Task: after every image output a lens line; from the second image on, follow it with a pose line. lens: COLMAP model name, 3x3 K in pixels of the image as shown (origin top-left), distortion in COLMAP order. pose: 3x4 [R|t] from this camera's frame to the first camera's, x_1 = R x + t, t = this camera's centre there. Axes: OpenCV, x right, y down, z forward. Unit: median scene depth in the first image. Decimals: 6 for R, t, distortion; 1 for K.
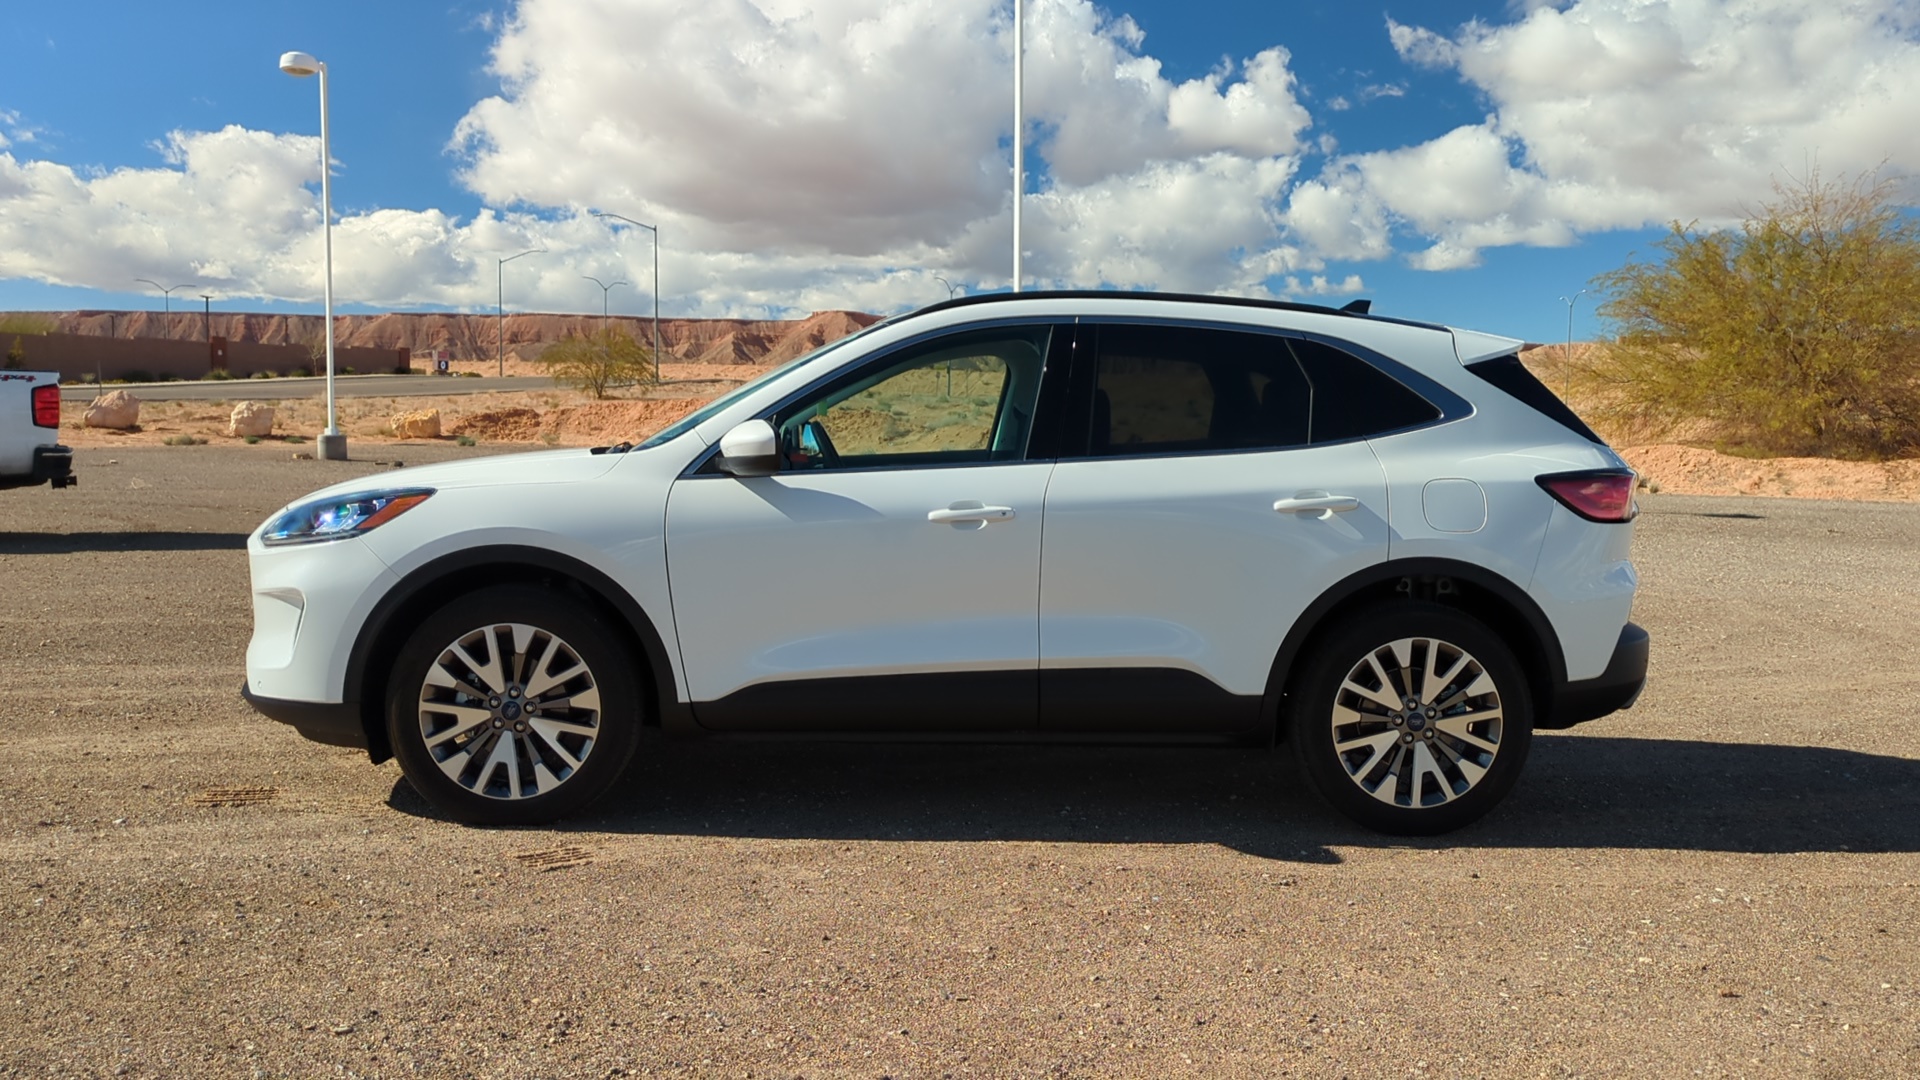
lens RADIAL K [[1645.5, 0, 988.6], [0, 1645.5, 548.5], [0, 0, 1]] dist [0.059823, -0.100103]
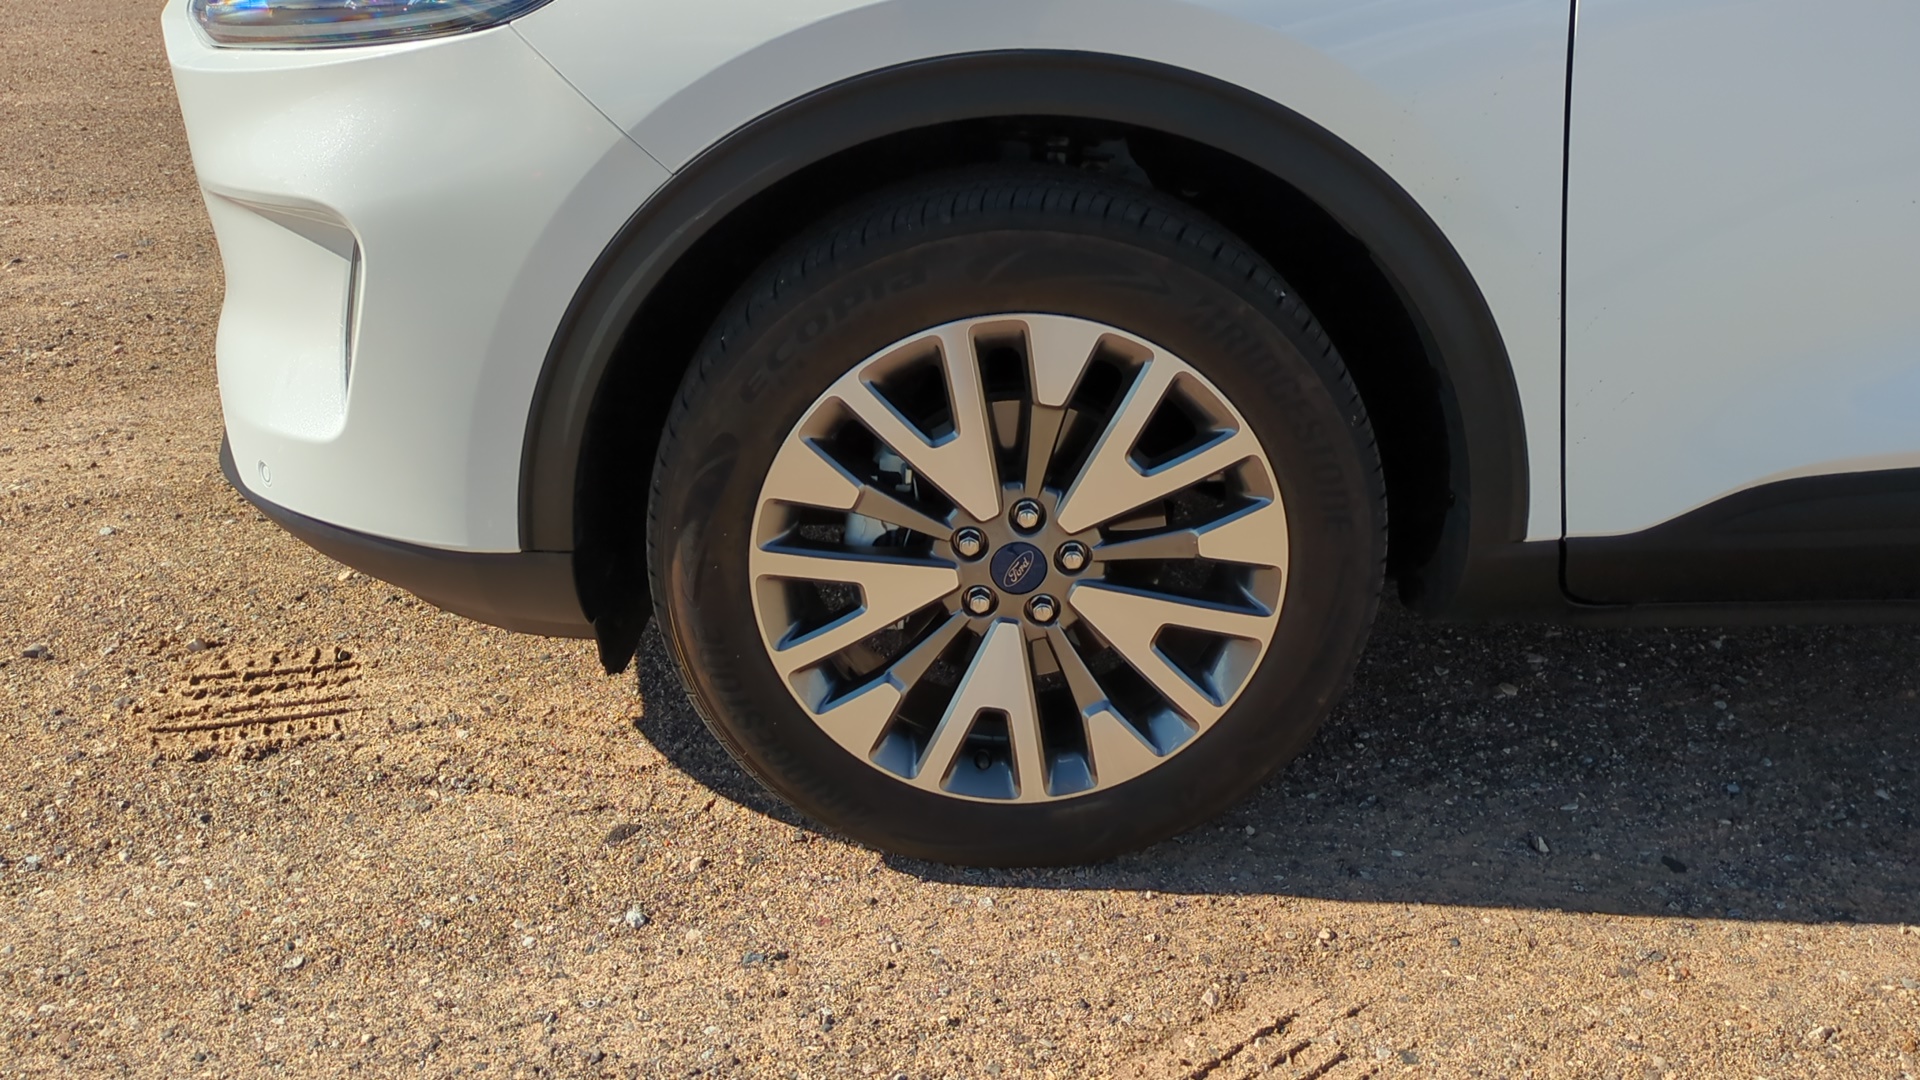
lens RADIAL K [[1645.5, 0, 988.6], [0, 1645.5, 548.5], [0, 0, 1]] dist [0.059823, -0.100103]
pose [[0.999607, -0.005667, -0.027453, -0.282935], [0.014880, 0.937255, 0.348326, -0.021422], [0.023757, -0.348597, 0.936971, 0.682597]]
